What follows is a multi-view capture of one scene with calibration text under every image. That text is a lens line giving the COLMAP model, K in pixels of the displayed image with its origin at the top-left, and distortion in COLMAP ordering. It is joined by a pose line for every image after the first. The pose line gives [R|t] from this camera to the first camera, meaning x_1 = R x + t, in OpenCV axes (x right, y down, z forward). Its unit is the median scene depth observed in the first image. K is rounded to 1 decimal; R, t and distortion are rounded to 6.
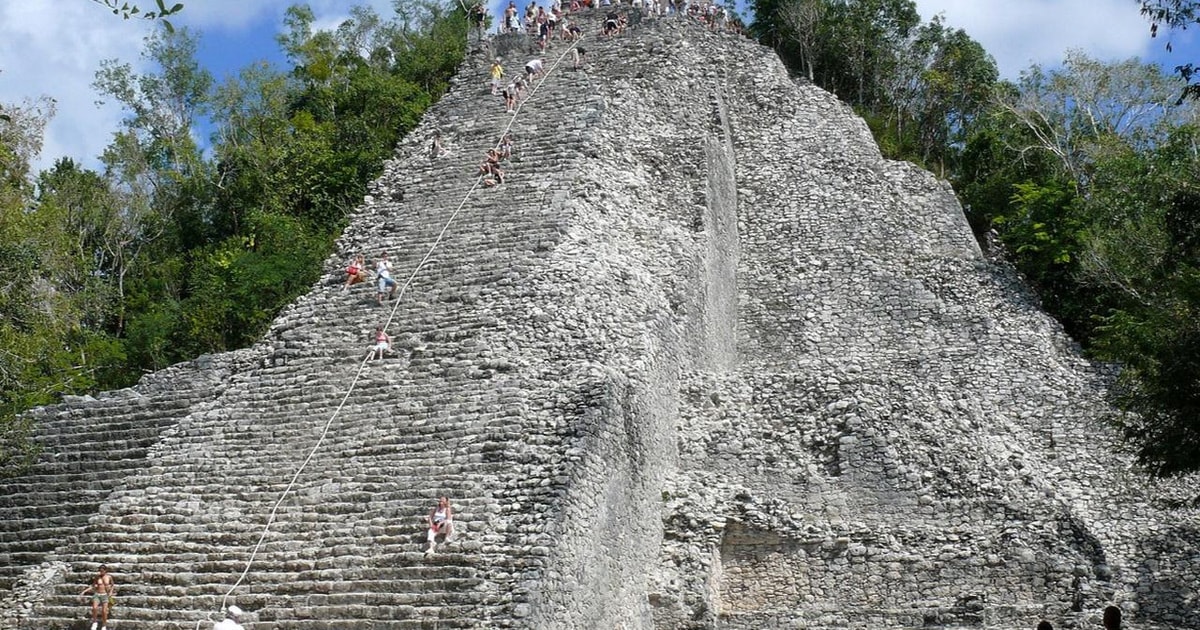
lens RADIAL K [[1852.2, 0, 600.0], [0, 1852.2, 315.0], [0, 0, 1]] dist [-0.128823, 0.034235]
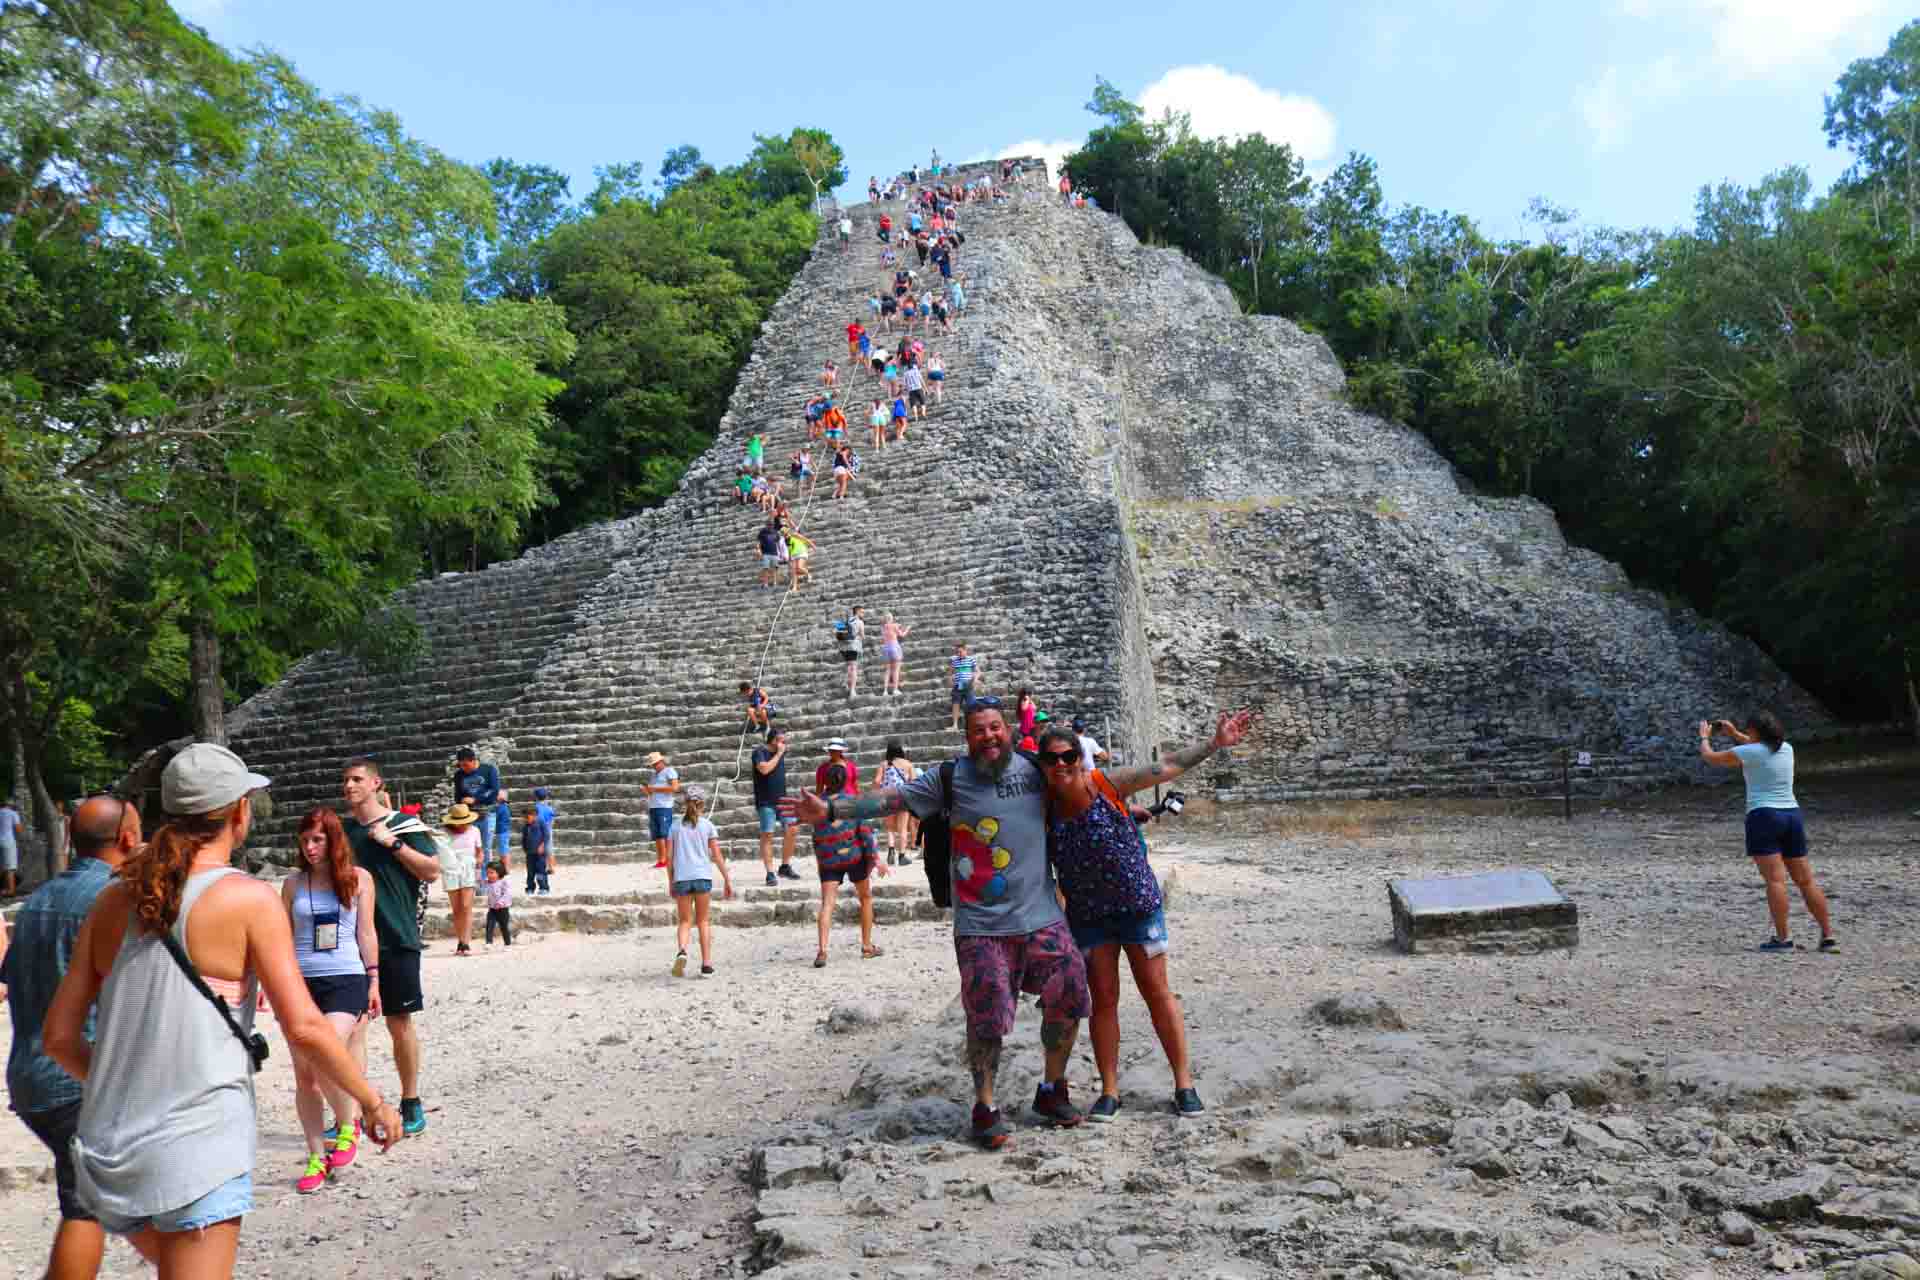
lens RADIAL K [[1612.3, 0, 995.0], [0, 1612.3, 633.1], [0, 0, 1]] dist [0.001369, 0.000269]
pose [[0.995419, -0.044437, 0.084656, -0.110491], [0.038846, 0.997024, 0.066584, 0.040054], [-0.087363, -0.062990, 0.994183, 0.212771]]
